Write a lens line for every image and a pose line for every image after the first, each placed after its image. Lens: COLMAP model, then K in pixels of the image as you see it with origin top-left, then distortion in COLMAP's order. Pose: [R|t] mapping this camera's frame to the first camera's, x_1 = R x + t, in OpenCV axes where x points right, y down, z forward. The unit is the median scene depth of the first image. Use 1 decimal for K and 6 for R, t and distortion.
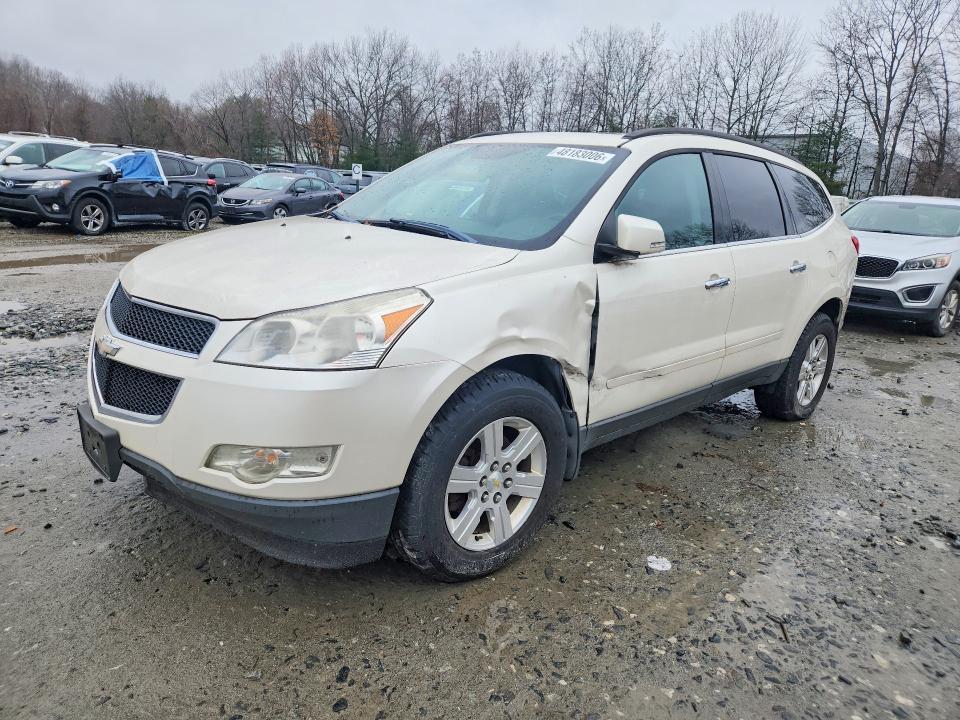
lens RADIAL K [[813.5, 0, 445.0], [0, 813.5, 360.5], [0, 0, 1]] dist [0.139247, -0.195738]
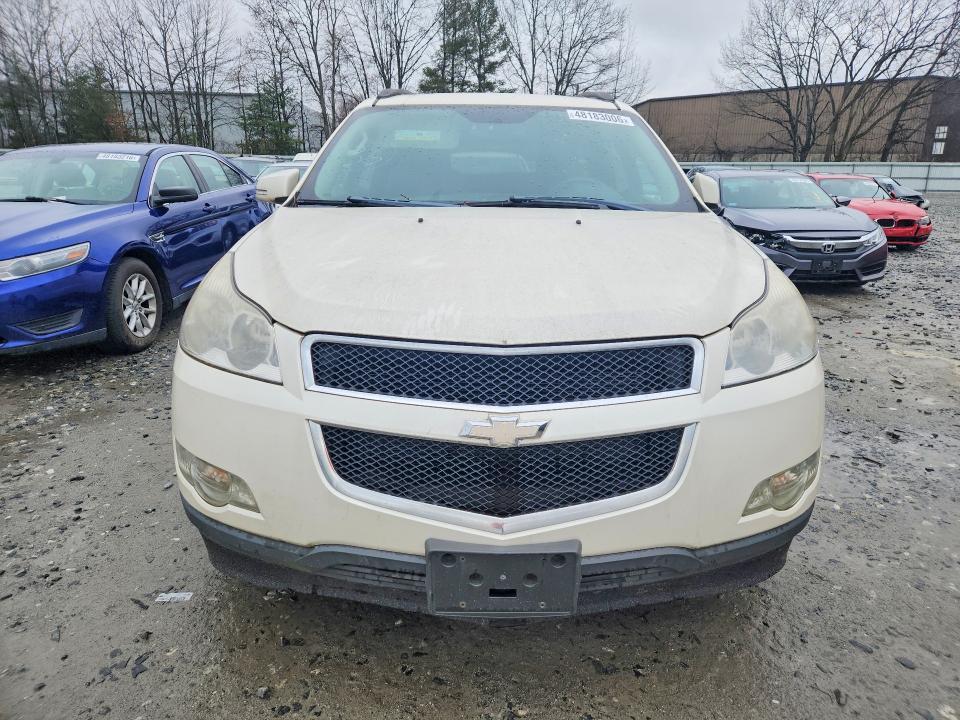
lens RADIAL K [[813.5, 0, 445.0], [0, 813.5, 360.5], [0, 0, 1]] dist [0.139247, -0.195738]
pose [[0.540901, -0.243426, 0.805090, -0.350041], [0.200738, 0.966904, 0.157485, -0.067220], [-0.816781, 0.076428, 0.571864, 0.250868]]
